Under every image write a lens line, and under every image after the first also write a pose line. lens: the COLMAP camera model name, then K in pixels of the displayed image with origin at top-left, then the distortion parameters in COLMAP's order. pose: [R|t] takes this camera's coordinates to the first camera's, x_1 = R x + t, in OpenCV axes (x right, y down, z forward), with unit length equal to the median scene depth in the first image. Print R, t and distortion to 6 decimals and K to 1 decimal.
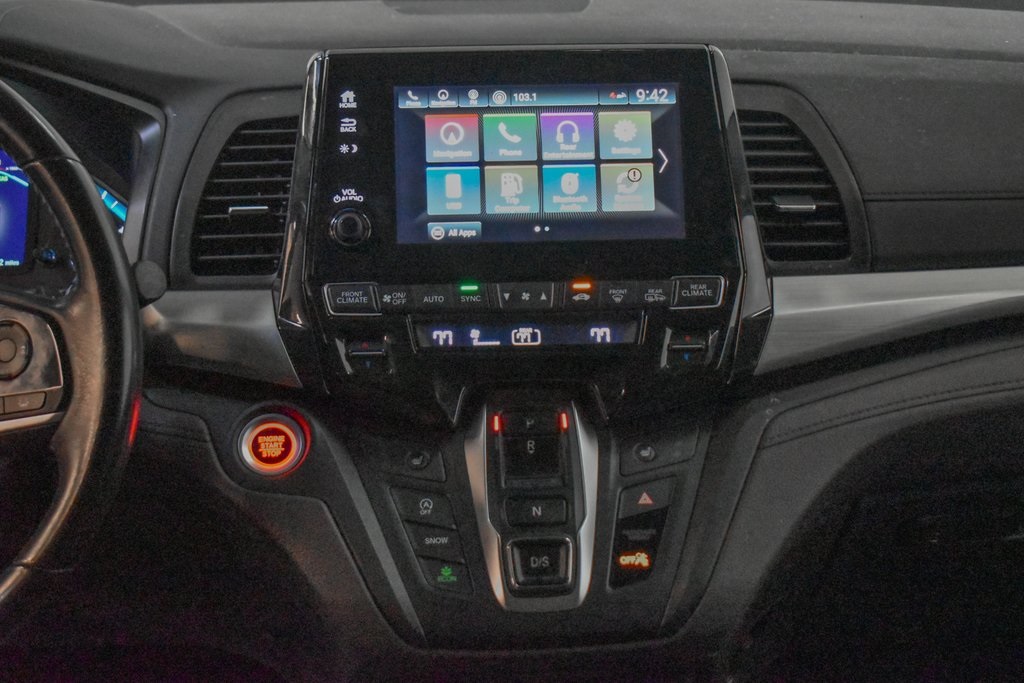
lens RADIAL K [[1942.0, 0, 508.1], [0, 1942.0, 344.0], [0, 0, 1]] dist [0.031272, 0.000000]
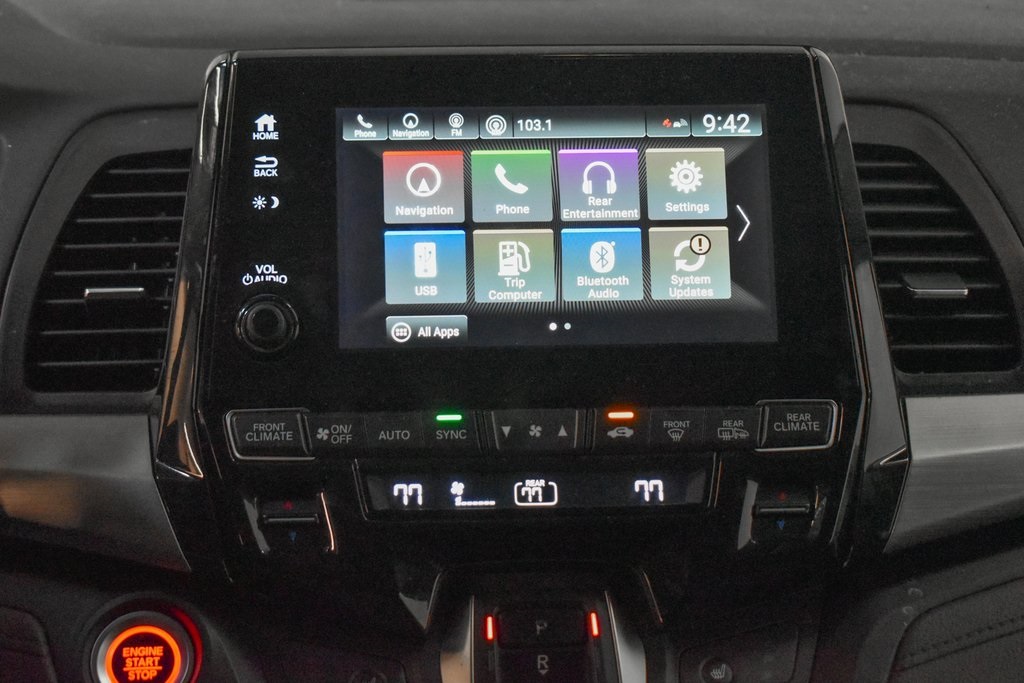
lens RADIAL K [[1978.2, 0, 466.2], [0, 1978.2, 344.3], [0, 0, 1]] dist [0.049187, 0.000000]
pose [[0.999973, 0.006298, 0.003673, -0.016629], [-0.006296, 0.999980, -0.000479, -0.052623], [-0.003676, 0.000456, 0.999993, 0.330982]]
